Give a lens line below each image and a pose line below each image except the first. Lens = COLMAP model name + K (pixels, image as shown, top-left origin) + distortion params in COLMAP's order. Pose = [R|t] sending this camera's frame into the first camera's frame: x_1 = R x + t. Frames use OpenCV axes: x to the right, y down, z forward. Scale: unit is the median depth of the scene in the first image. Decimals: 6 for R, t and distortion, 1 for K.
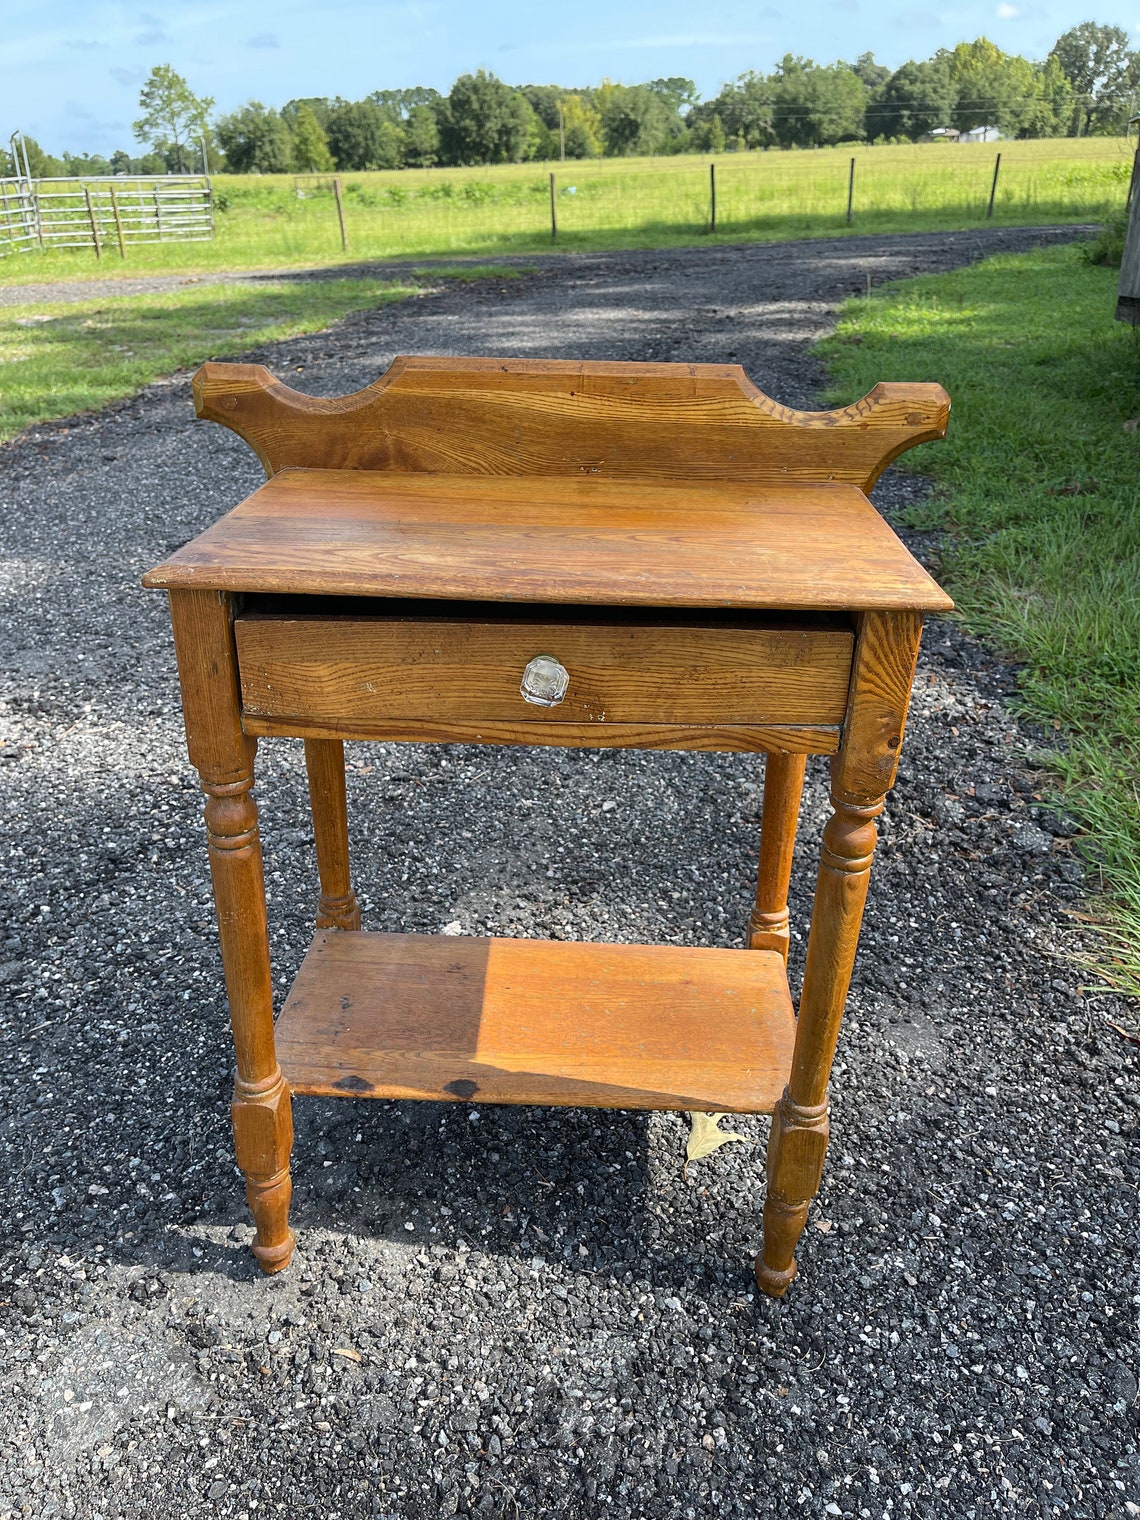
lens RADIAL K [[1193.3, 0, 583.6], [0, 1193.3, 769.4], [0, 0, 1]] dist [0.021169, 0.004401]
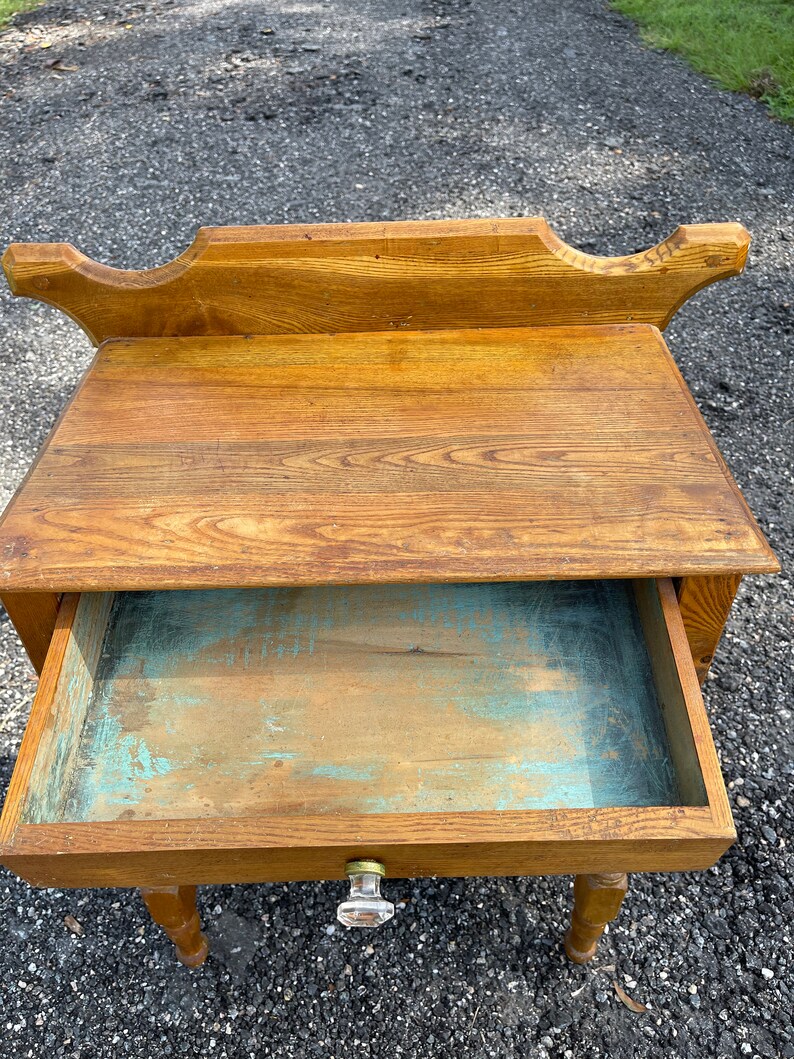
lens RADIAL K [[824.4, 0, 407.5], [0, 824.4, 528.4], [0, 0, 1]] dist [0.077630, -0.122319]
pose [[0.998101, -0.061471, -0.003935, 0.004806], [0.060380, 0.963736, 0.259938, -0.275498], [-0.012186, -0.259682, 0.965617, 0.261361]]
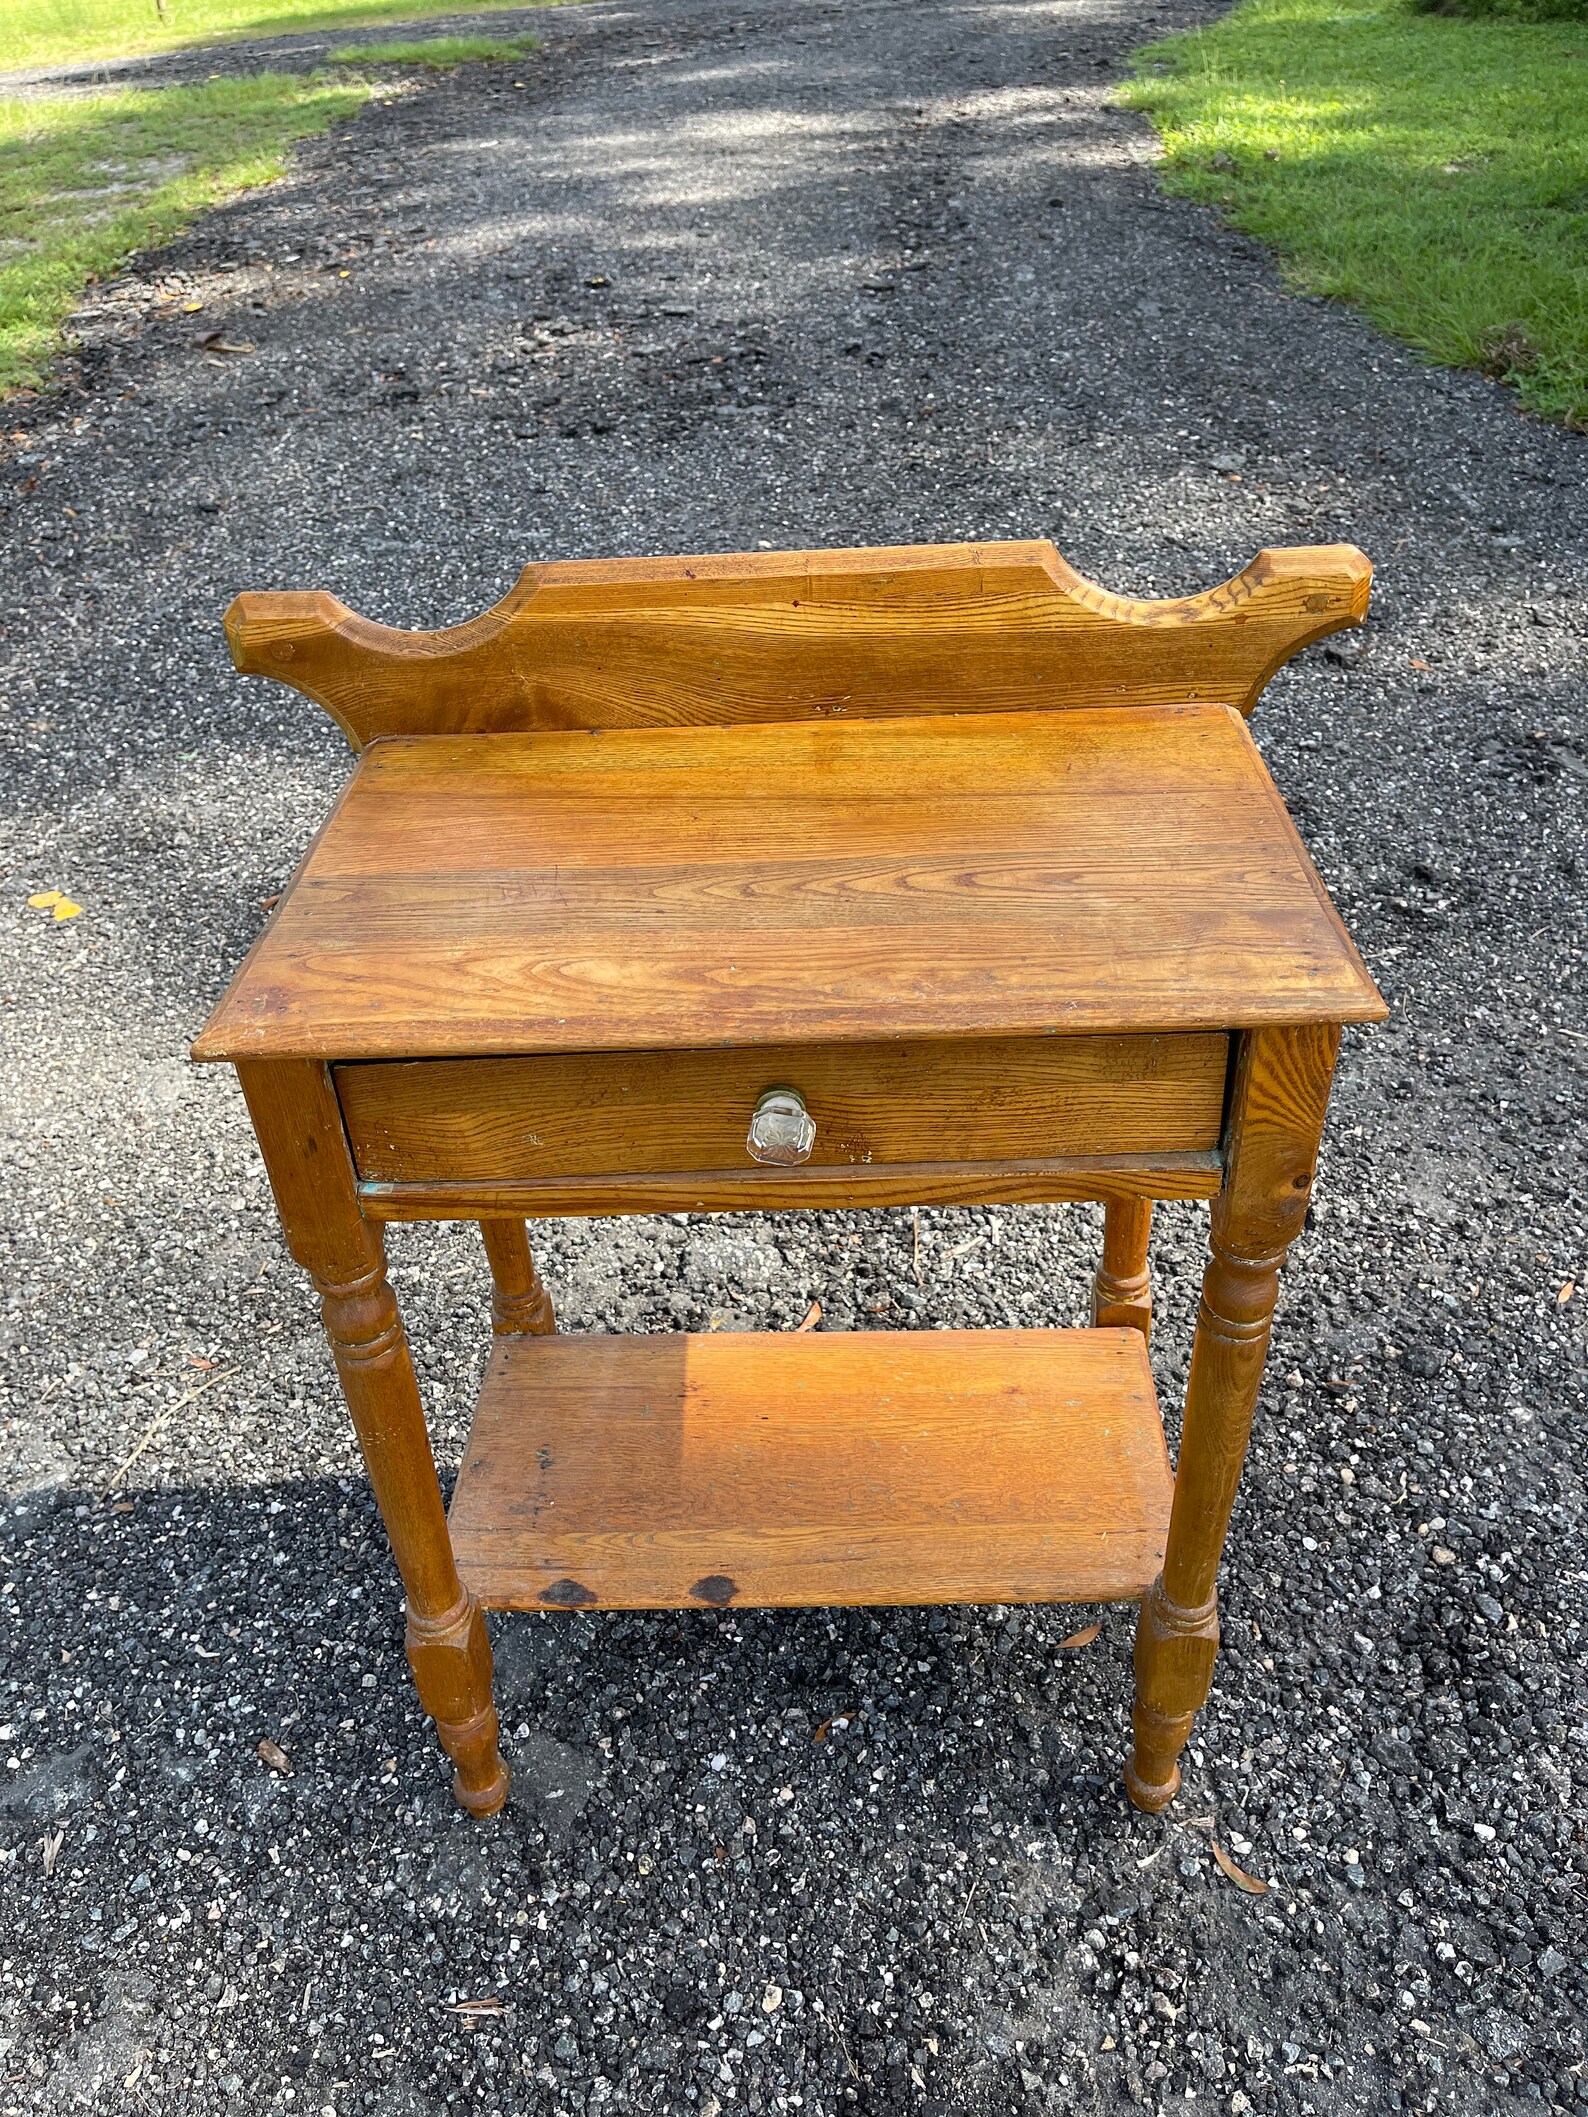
lens RADIAL K [[1662.0, 0, 813.0], [0, 1662.0, 1071.6], [0, 0, 1]] dist [0.021169, 0.004401]
pose [[0.997364, -0.067715, -0.026084, 0.006652], [0.071129, 0.983451, 0.166629, -0.213658], [0.014369, -0.168045, 0.985675, 0.050010]]
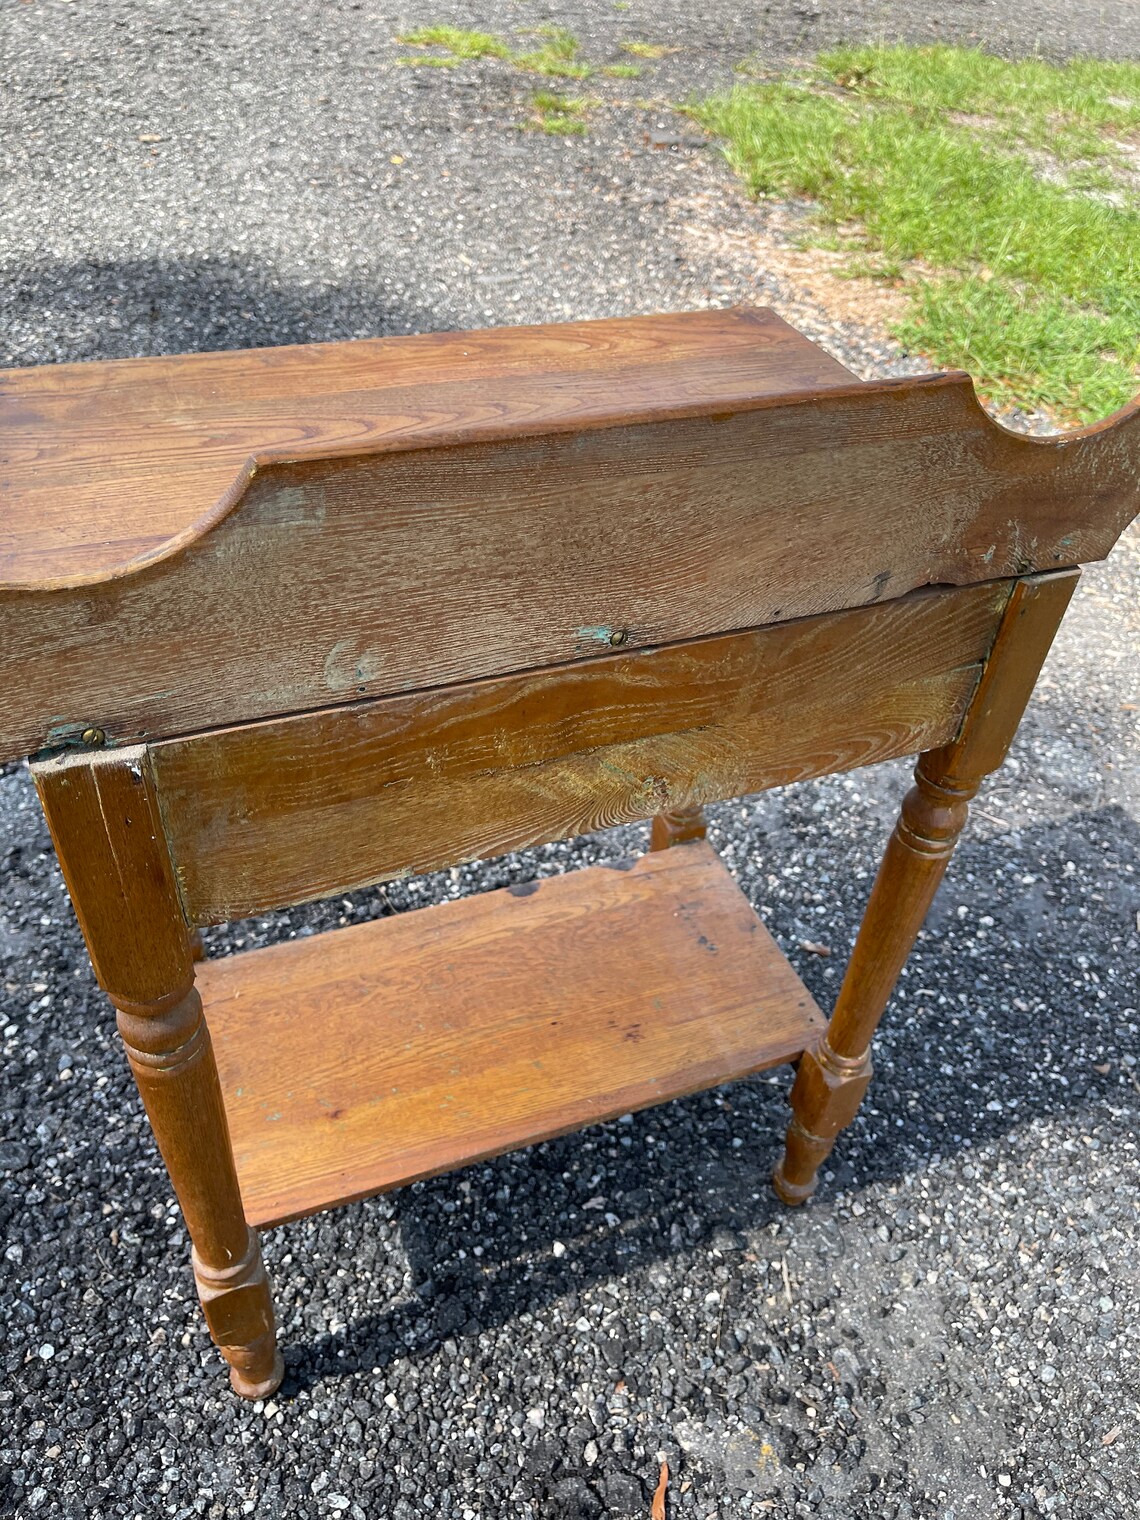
lens RADIAL K [[1187.9, 0, 559.9], [0, 1187.9, 746.1], [0, 0, 1]] dist [0.013790, 0.004268]
pose [[-0.914304, 0.201001, -0.351634, 0.198003], [-0.244420, 0.418458, 0.874730, -0.669935], [0.322965, 0.885715, -0.333469, 1.251354]]
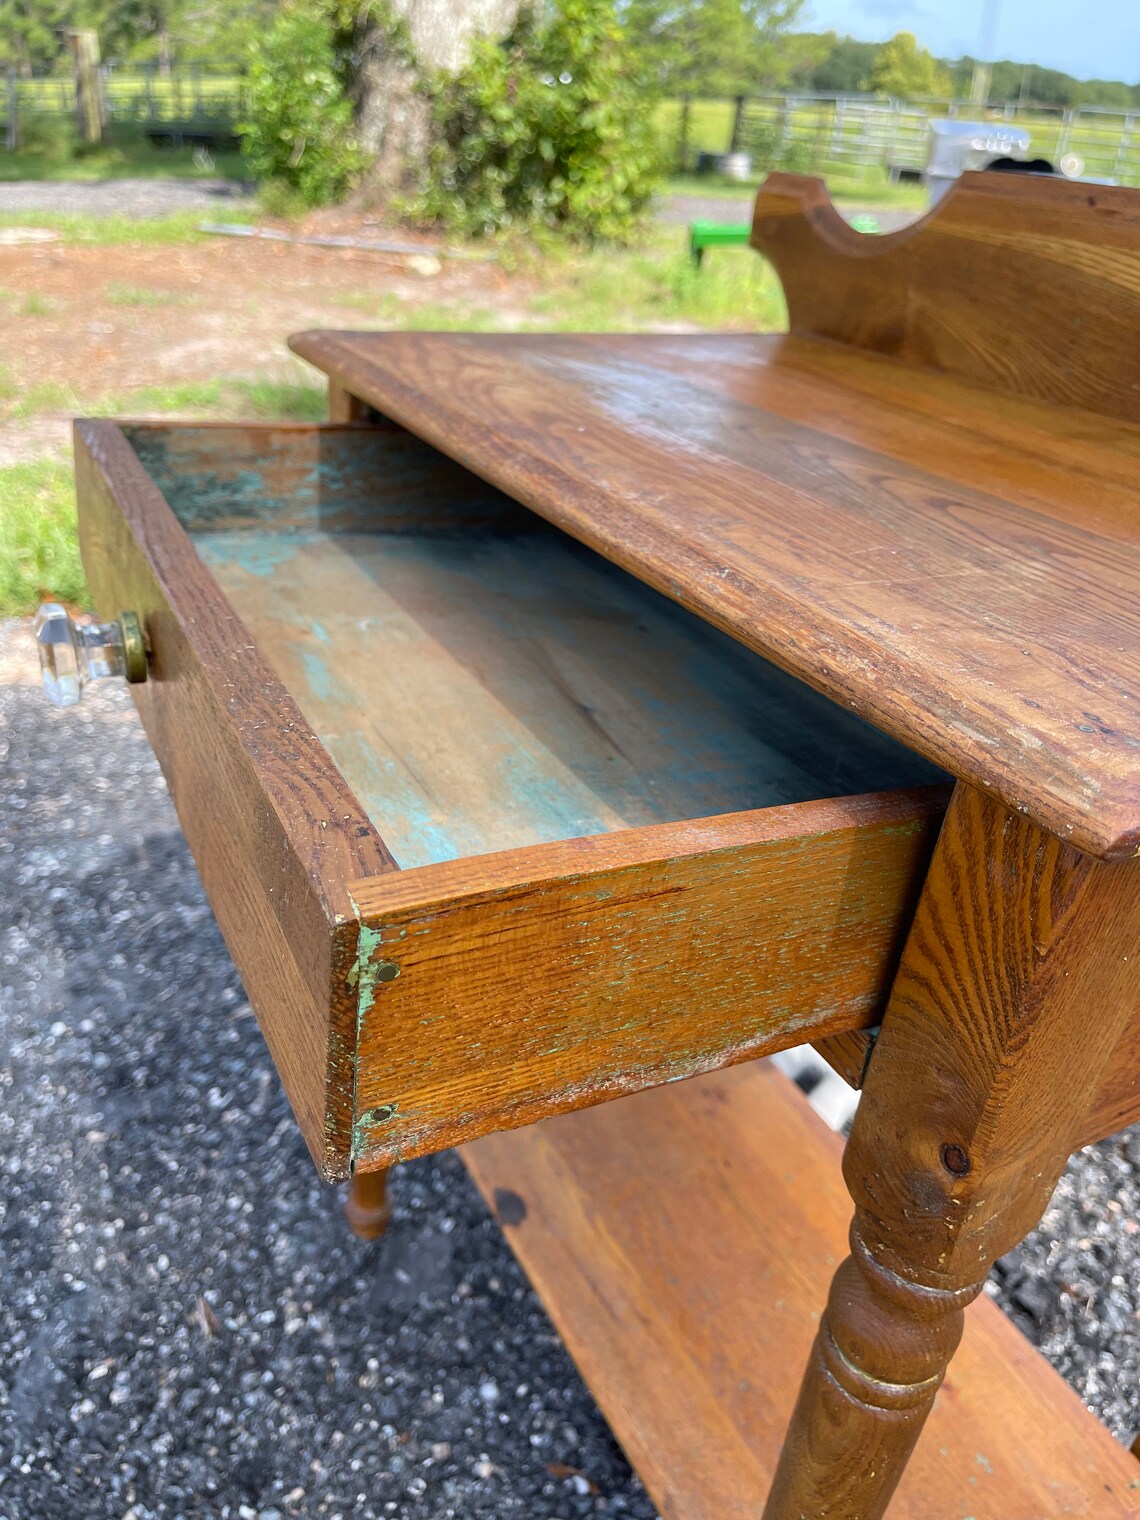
lens RADIAL K [[1191.2, 0, 565.1], [0, 1191.2, 769.7], [0, 0, 1]] dist [0.007535, 0.000581]
pose [[0.489953, 0.425054, -0.761101, 0.339023], [-0.436940, 0.875227, 0.207512, -0.116439], [0.754340, 0.230884, 0.614543, 0.546557]]
